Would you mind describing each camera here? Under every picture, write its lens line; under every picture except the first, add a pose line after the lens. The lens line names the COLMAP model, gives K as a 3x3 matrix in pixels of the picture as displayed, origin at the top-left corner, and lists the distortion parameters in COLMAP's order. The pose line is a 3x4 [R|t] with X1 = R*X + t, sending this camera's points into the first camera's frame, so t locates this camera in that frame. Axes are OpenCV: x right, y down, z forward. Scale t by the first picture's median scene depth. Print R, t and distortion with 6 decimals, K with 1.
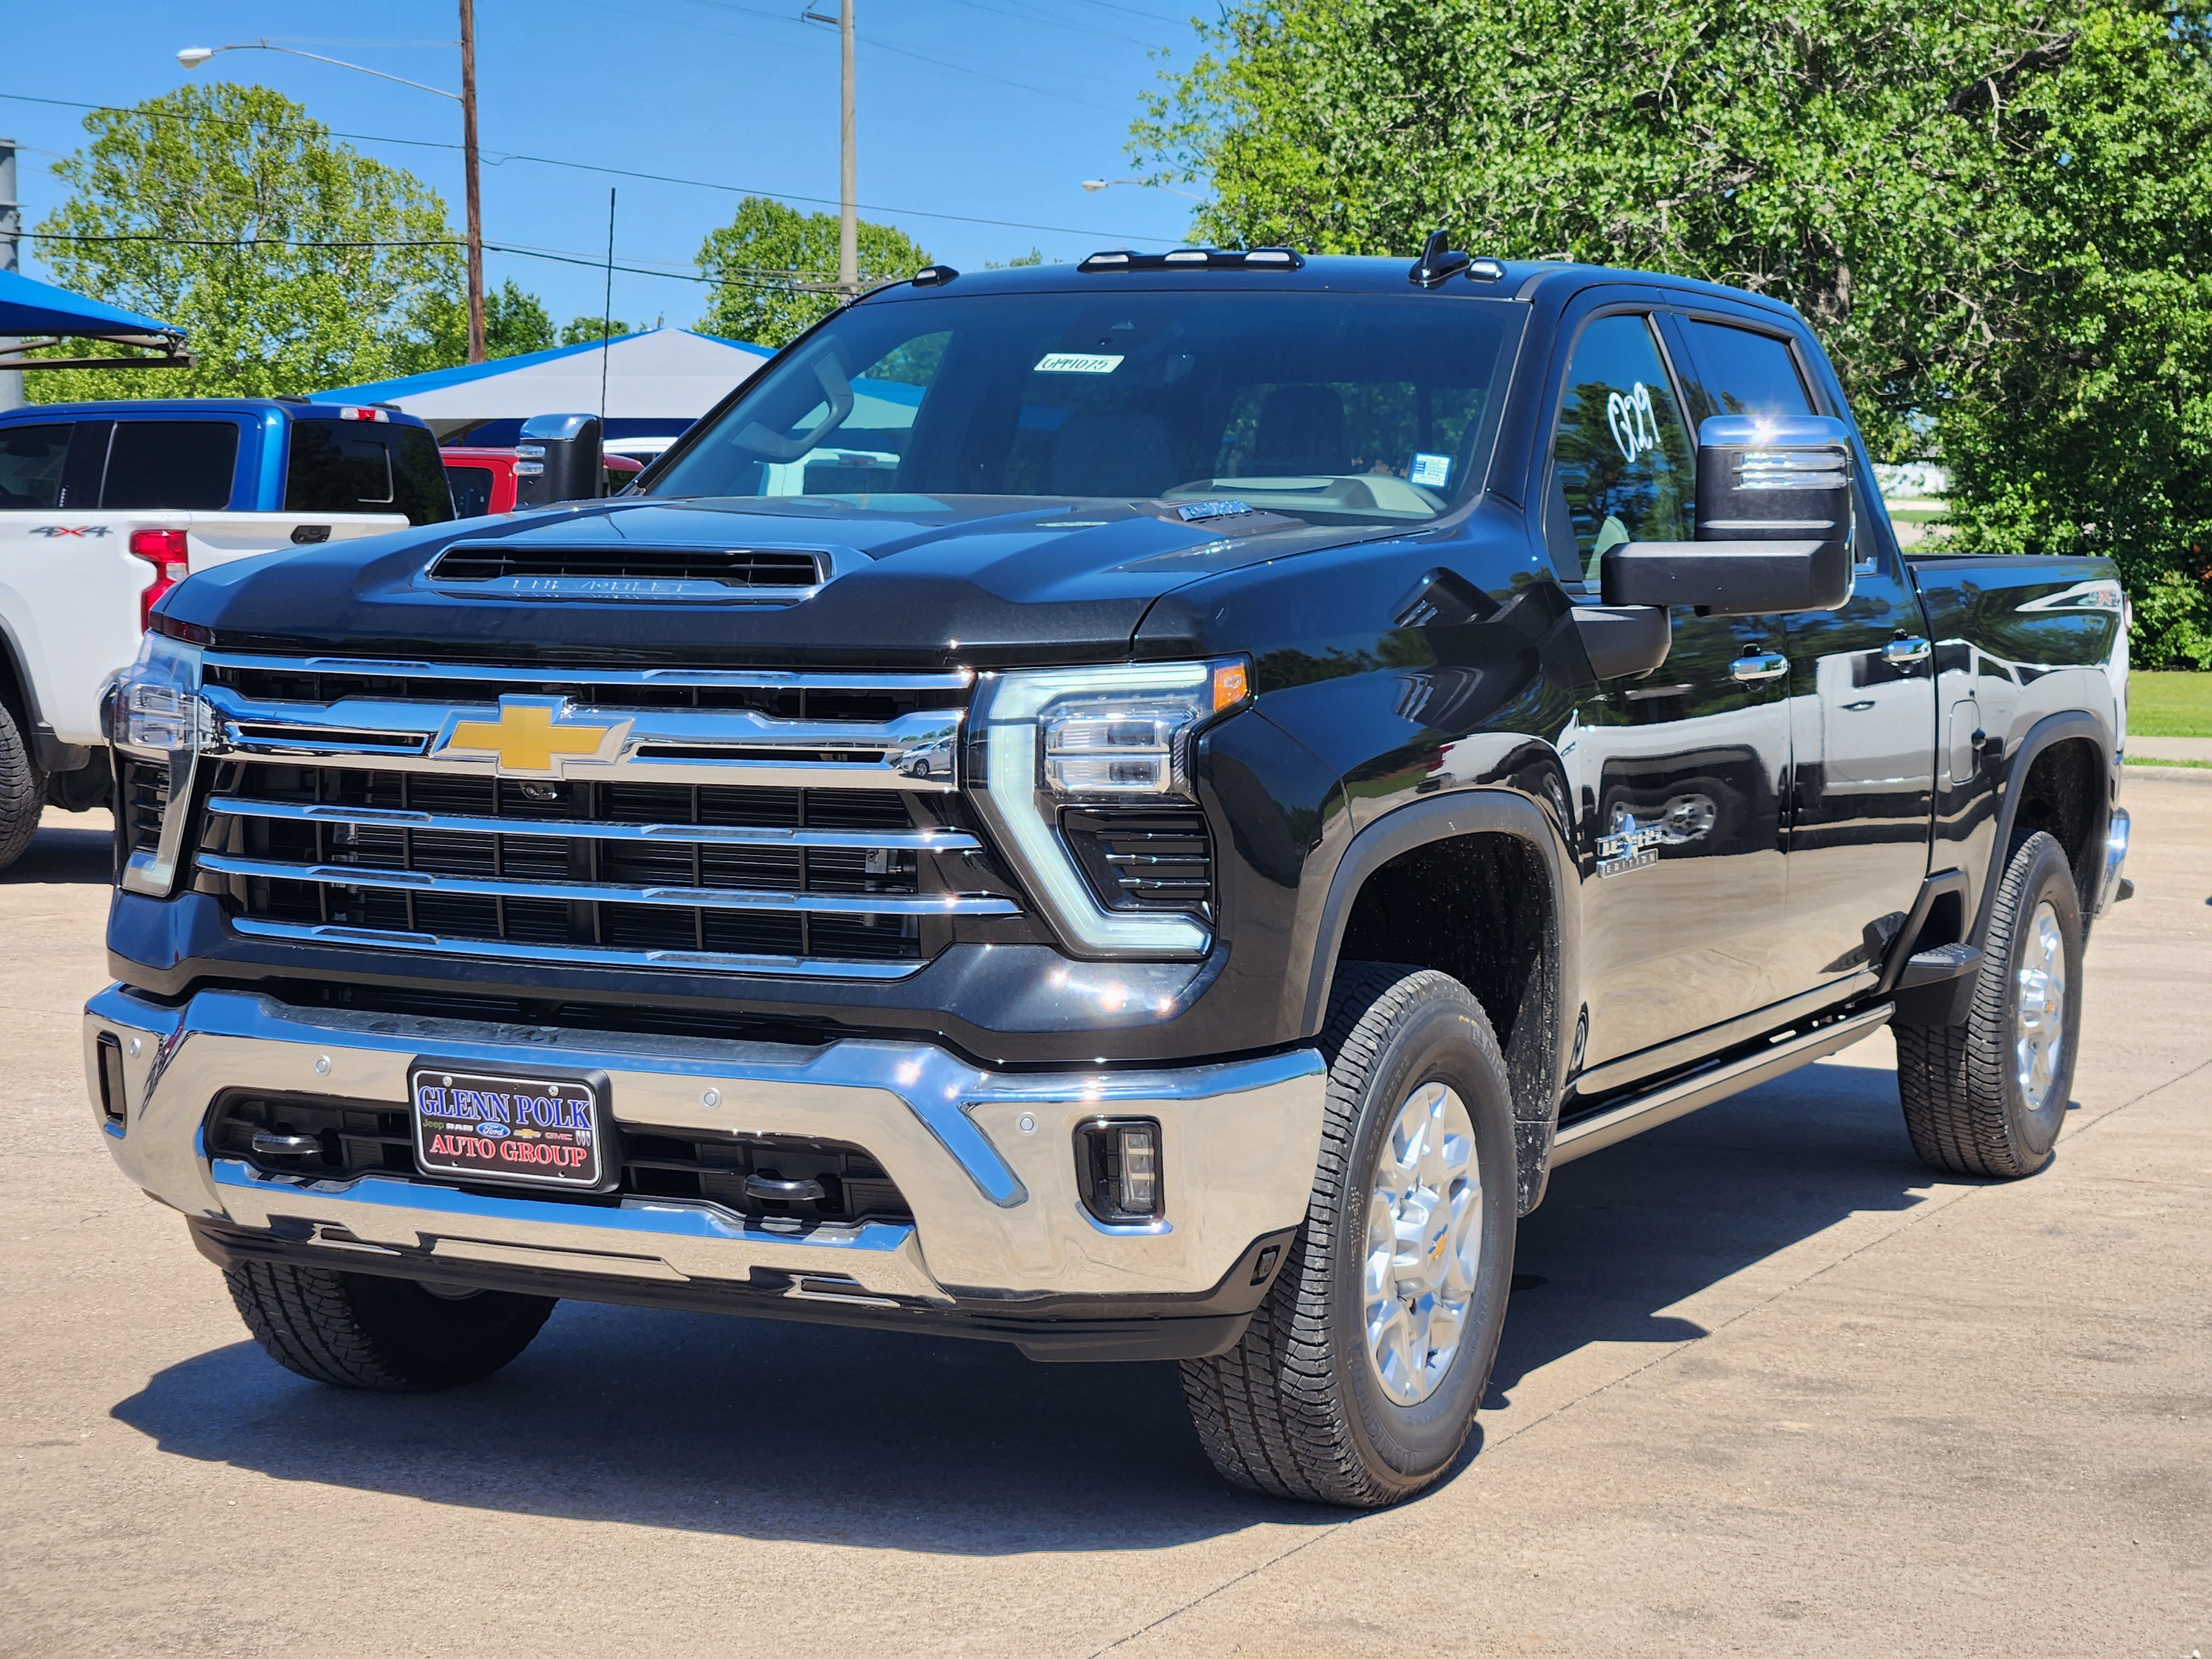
lens RADIAL K [[4312.9, 0, 1097.0], [0, 4312.9, 817.0], [0, 0, 1]] dist [0.042554, 0.000000]
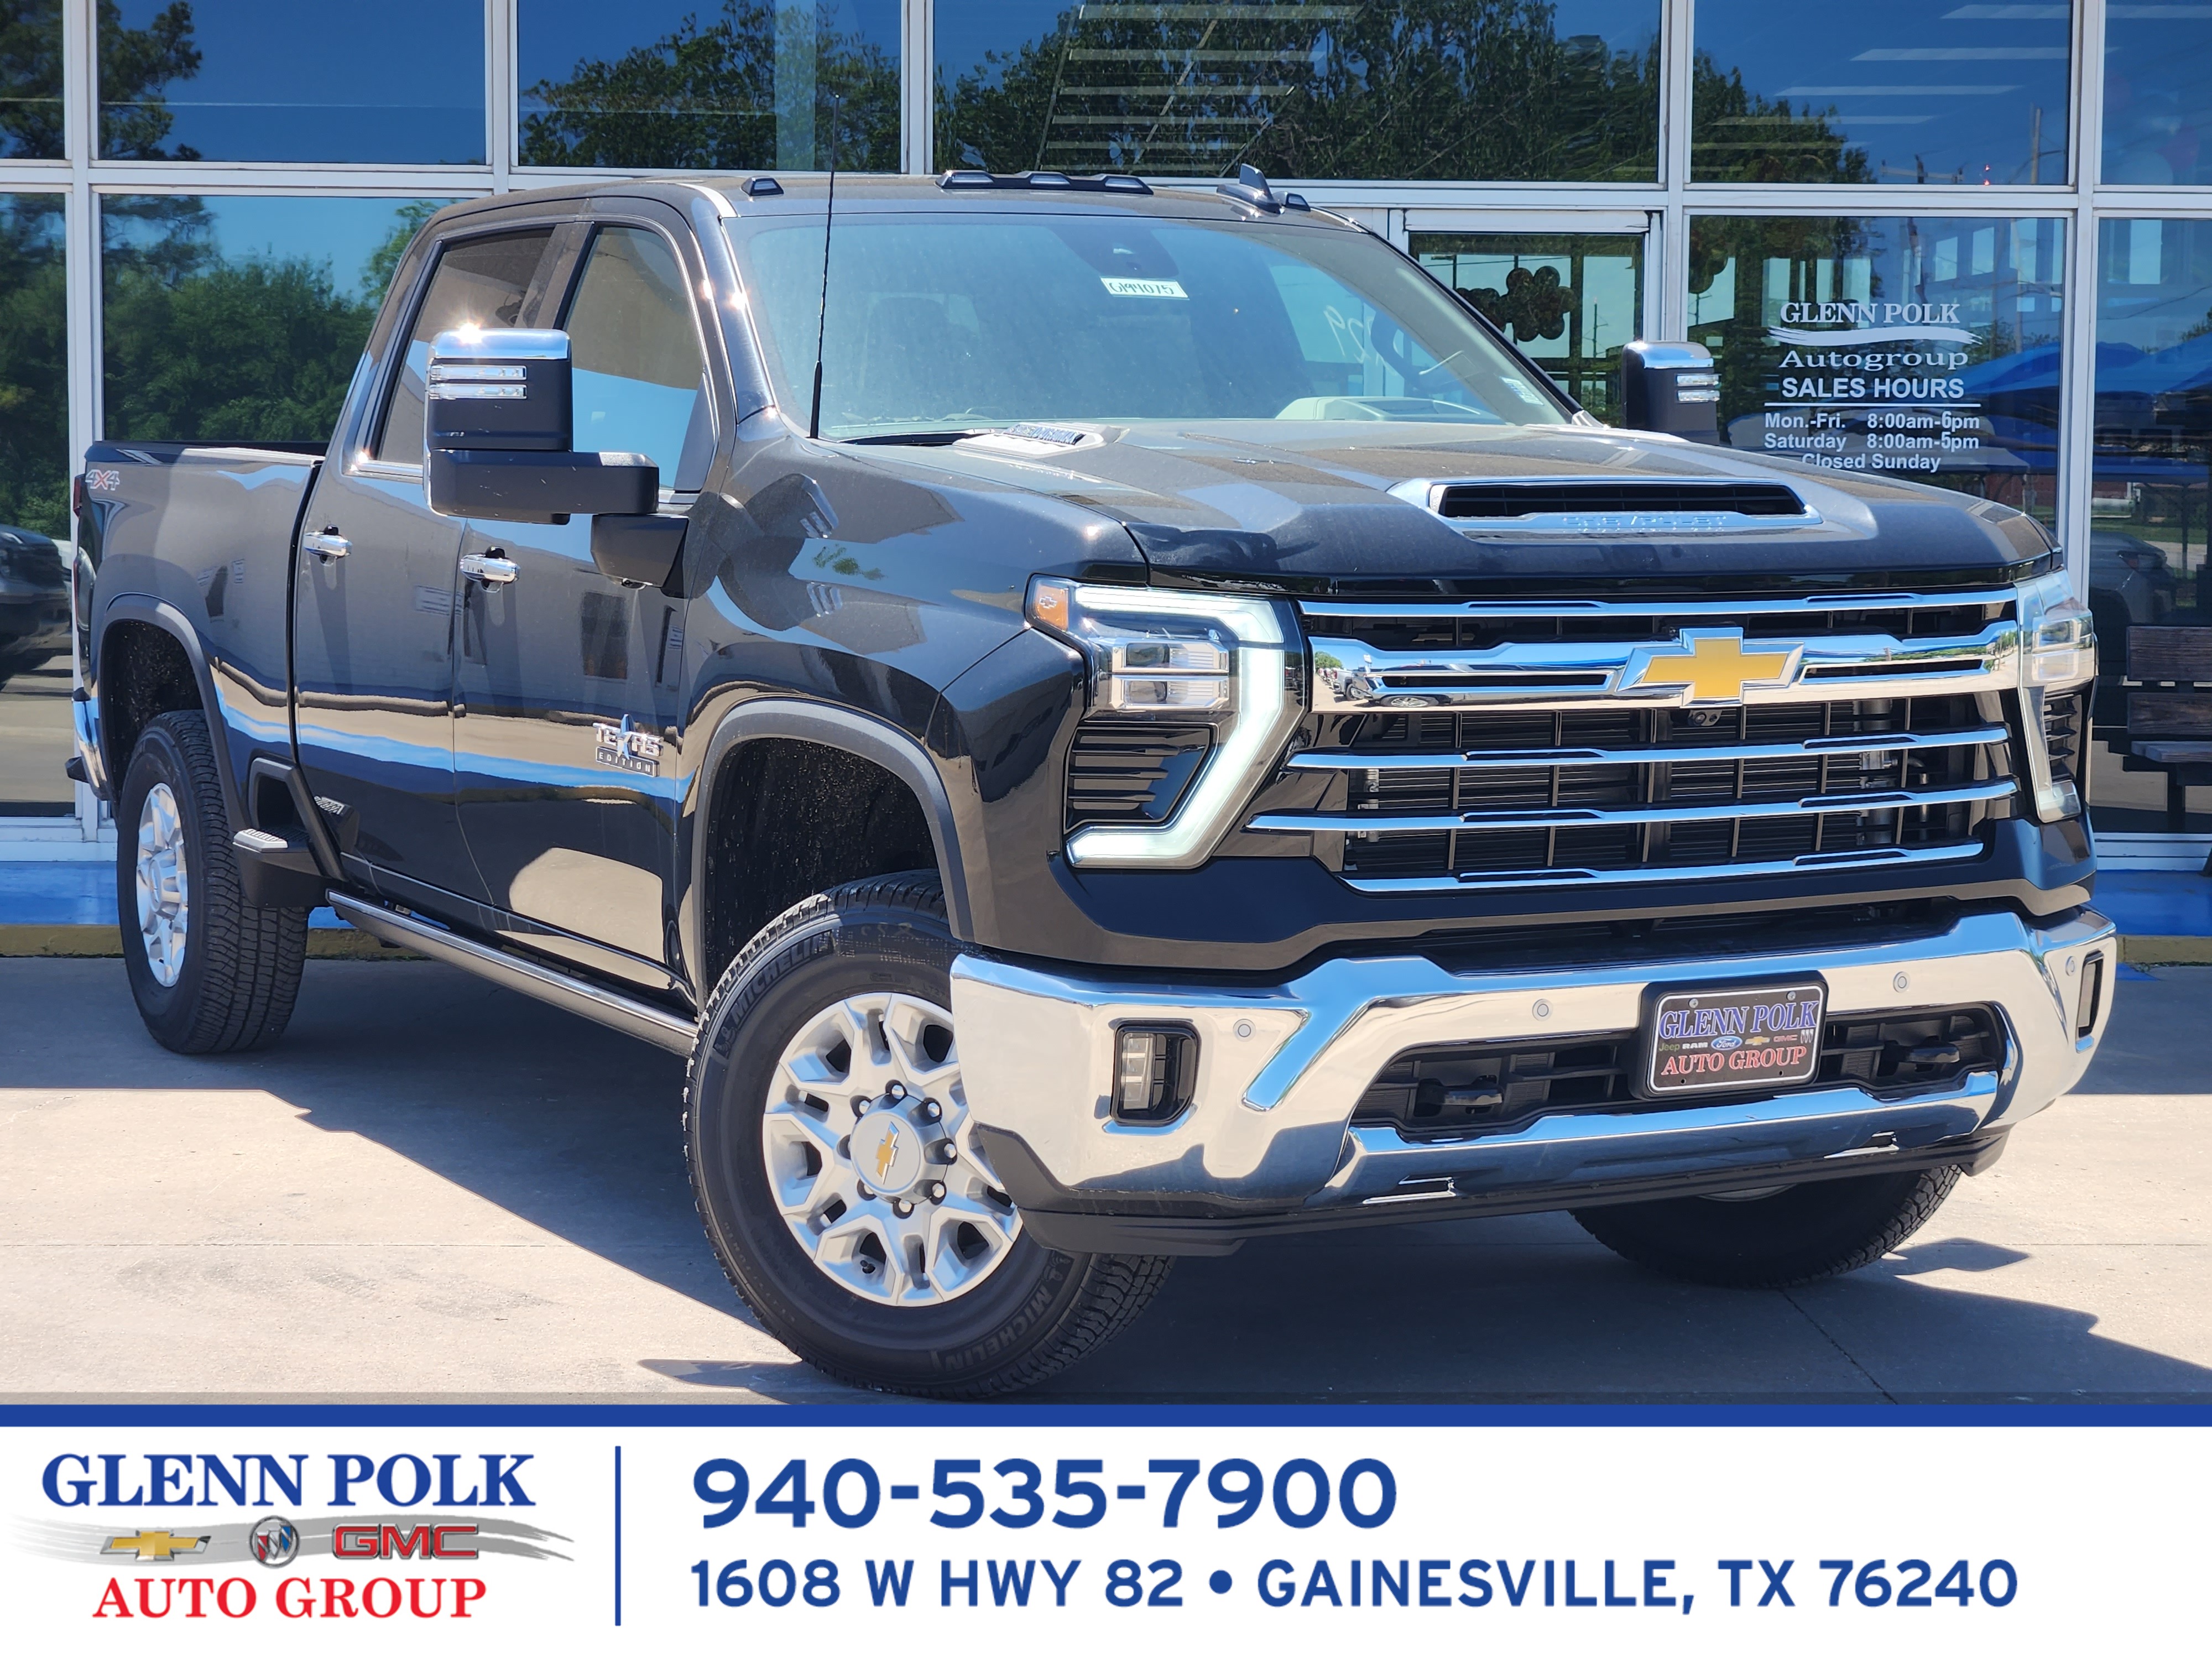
lens RADIAL K [[4312.9, 0, 1105.5], [0, 4312.9, 827.6], [0, 0, 1]] dist [0.042554, 0.000000]
pose [[0.550619, -0.089225, 0.829974, -1.100779], [0.054382, 0.995993, 0.070995, -0.063184], [-0.832983, 0.006044, 0.553265, 0.548362]]
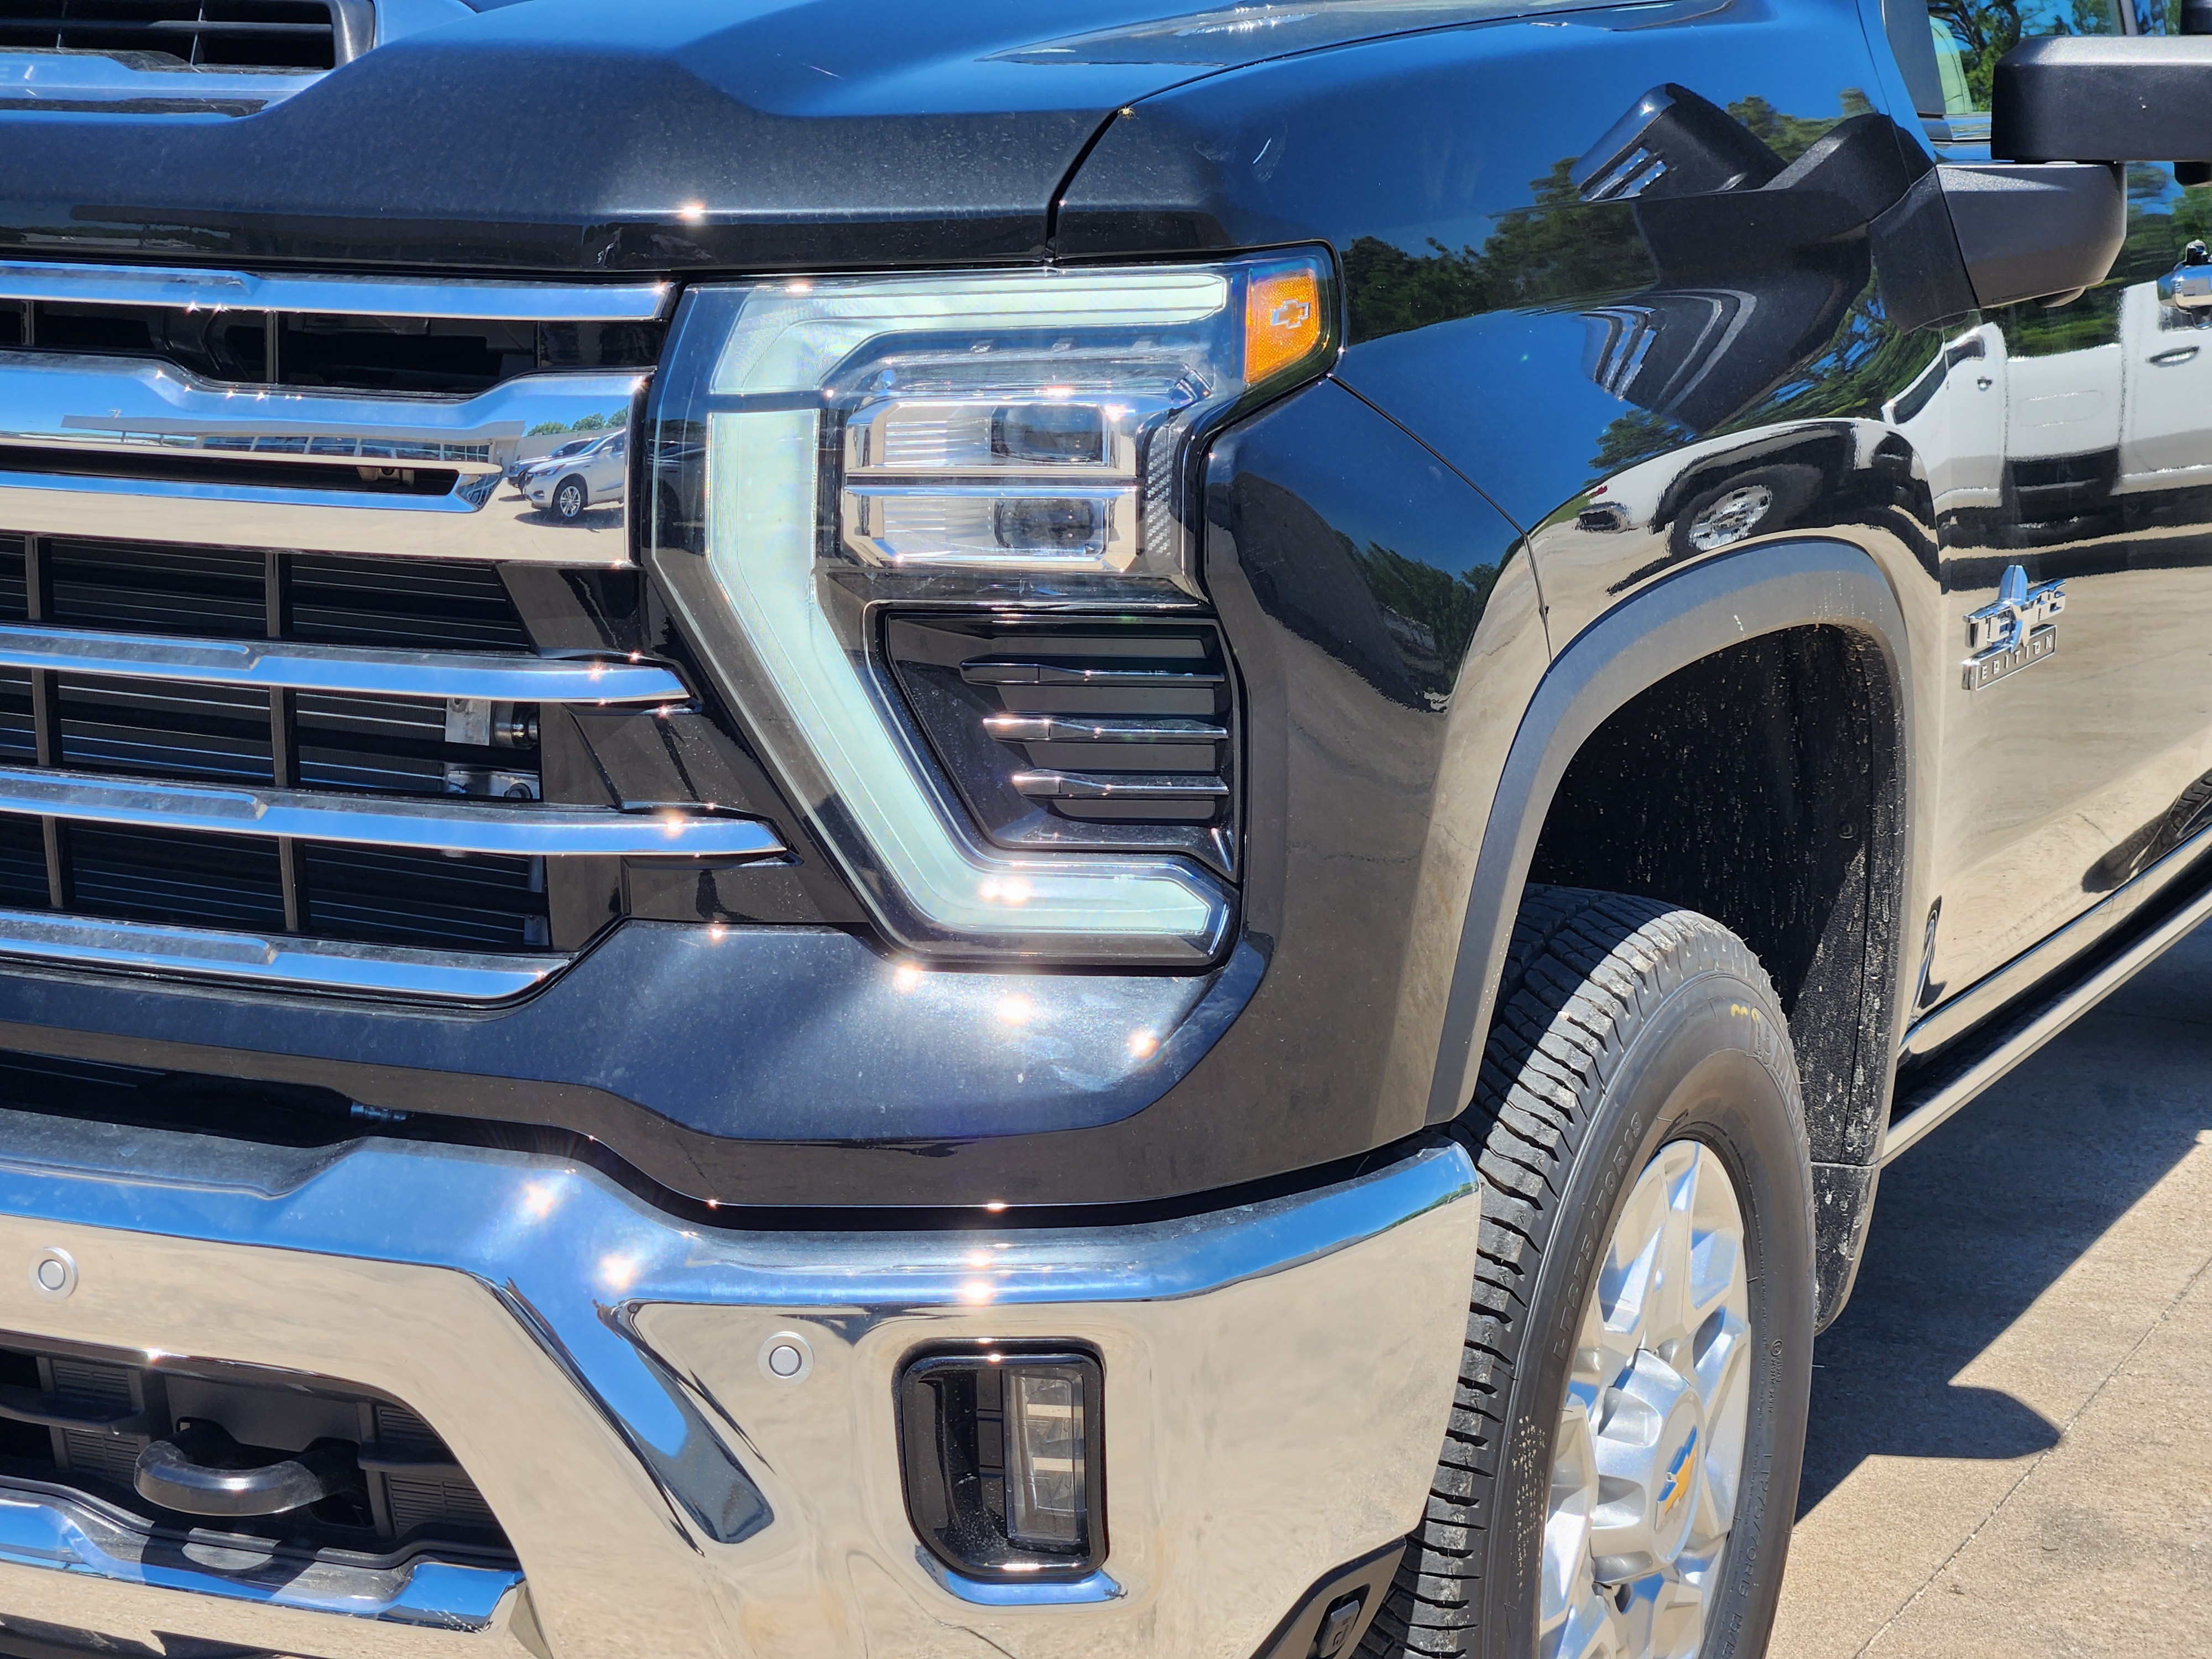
lens RADIAL K [[4312.9, 0, 1119.2], [0, 4312.9, 830.0], [0, 0, 1]] dist [0.042554, 0.000000]
pose [[0.999858, 0.015126, 0.007361, 0.012175], [-0.015773, 0.995103, 0.097574, -0.021682], [-0.005849, -0.097677, 0.995201, 0.566646]]
